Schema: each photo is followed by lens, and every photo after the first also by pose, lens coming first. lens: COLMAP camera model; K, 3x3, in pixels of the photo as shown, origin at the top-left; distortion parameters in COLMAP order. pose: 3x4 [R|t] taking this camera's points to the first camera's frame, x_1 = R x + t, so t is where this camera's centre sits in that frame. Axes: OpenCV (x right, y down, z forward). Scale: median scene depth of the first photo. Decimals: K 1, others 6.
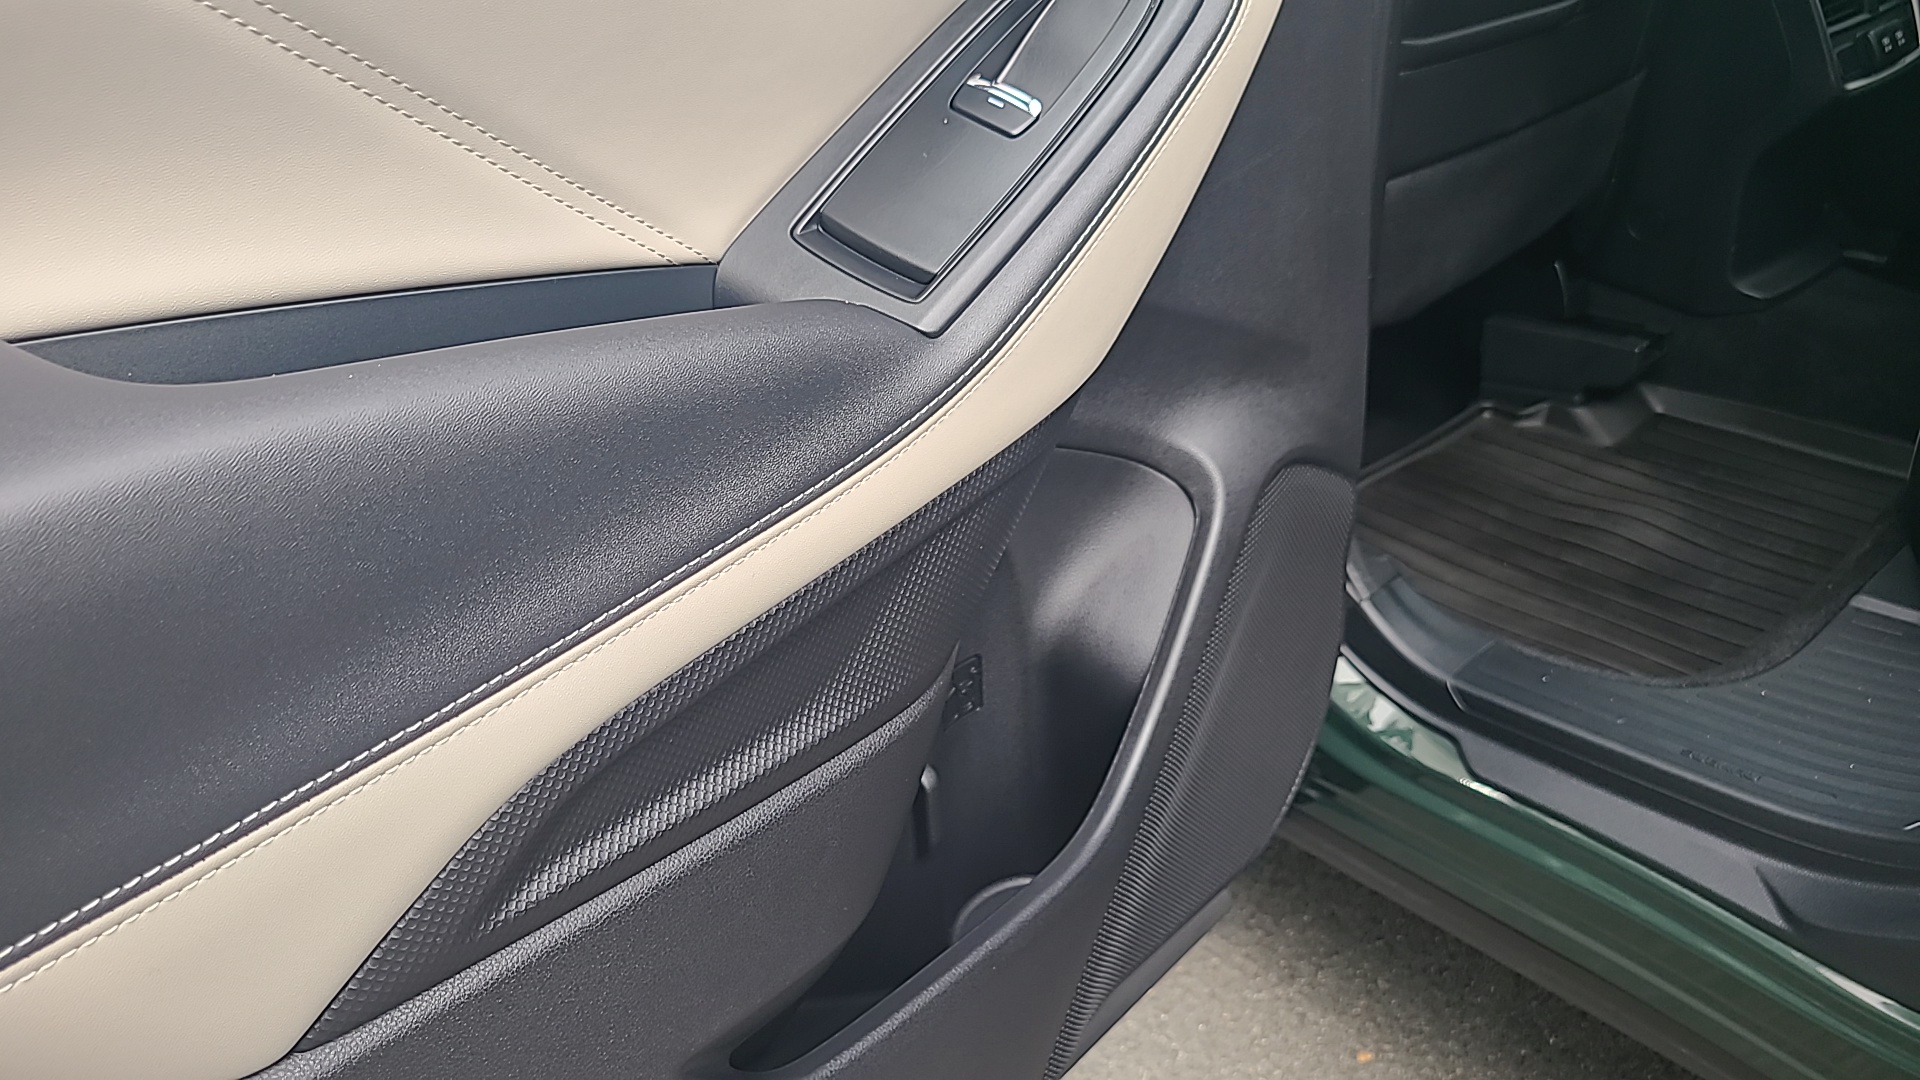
lens RADIAL K [[1408.0, 0, 956.4], [0, 1408.0, 504.9], [0, 0, 1]] dist [0.050824, -0.001515]
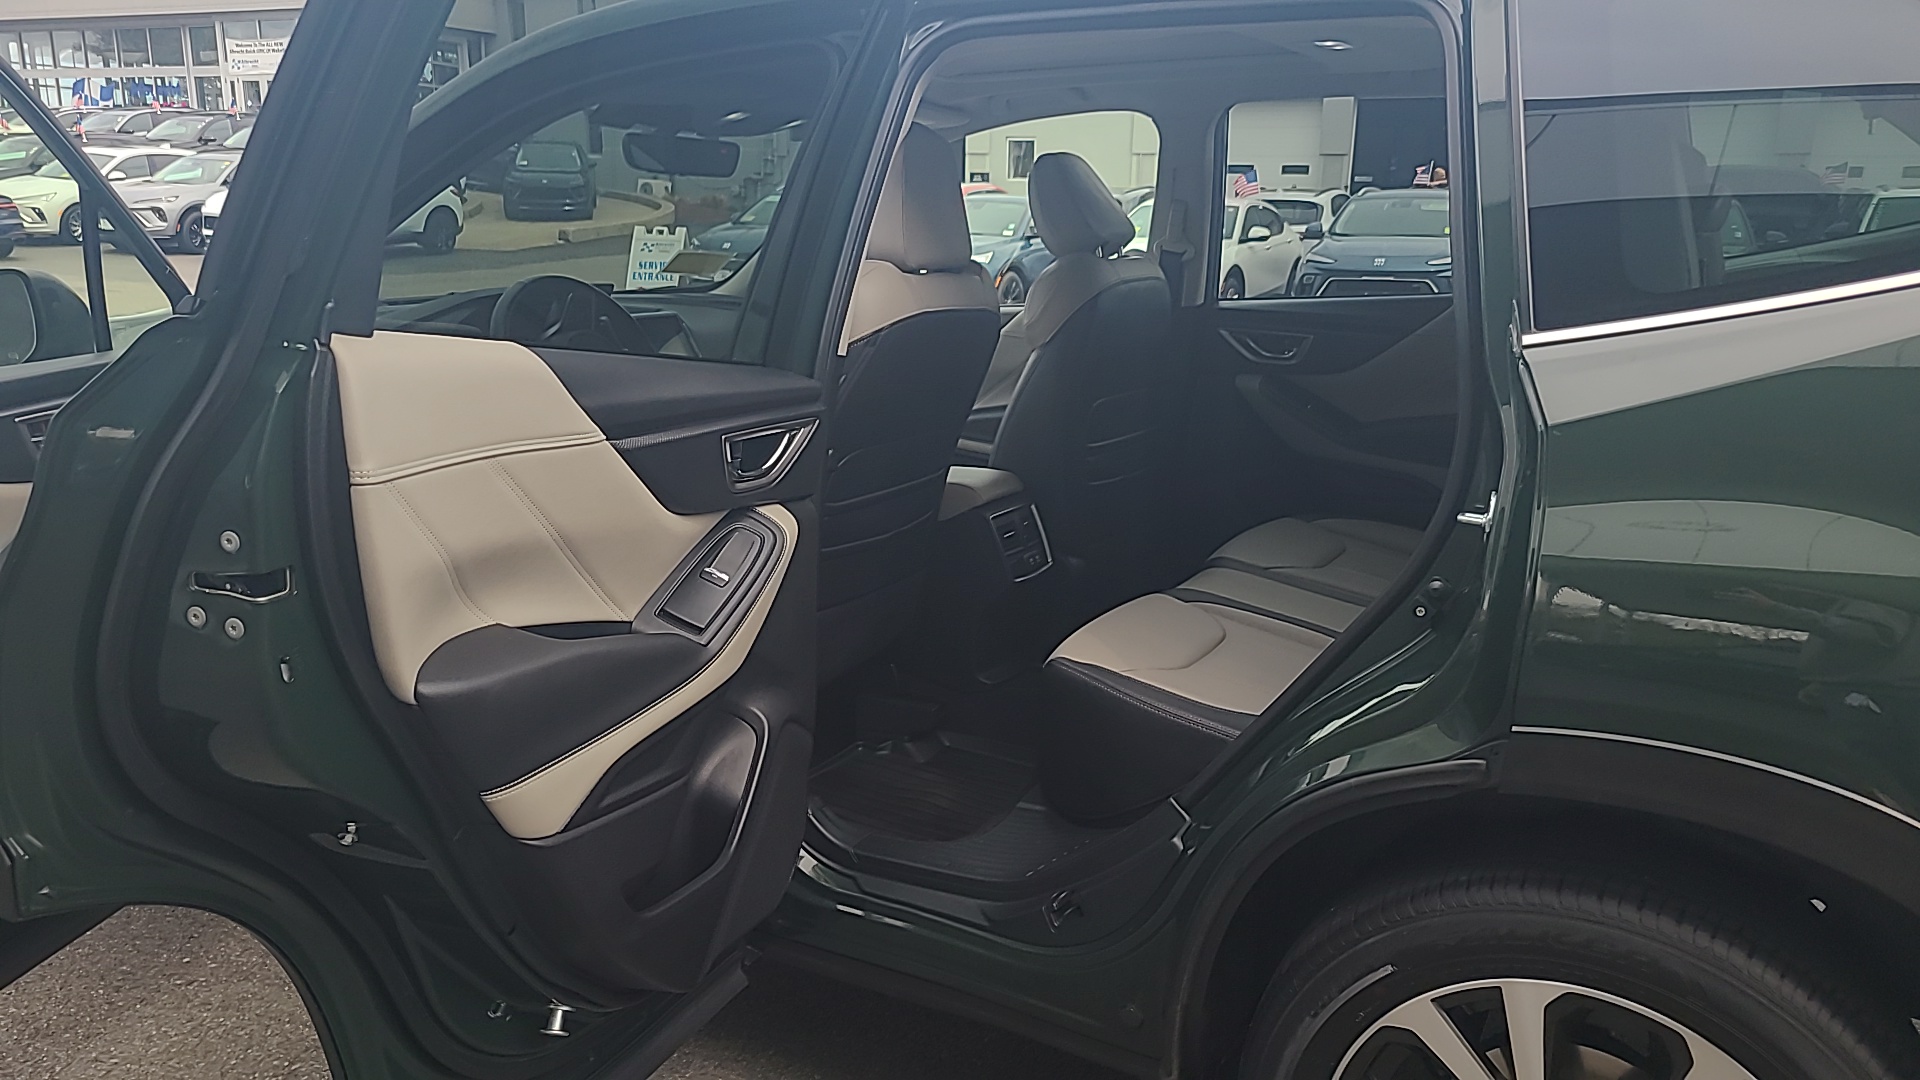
lens RADIAL K [[1445.0, 0, 954.8], [0, 1445.0, 529.3], [0, 0, 1]] dist [0.055040, -0.045235]
pose [[0.908858, 0.060801, 0.412650, -0.575235], [0.061590, 0.958911, -0.276940, 0.375726], [-0.412533, 0.277115, 0.867770, -1.417483]]
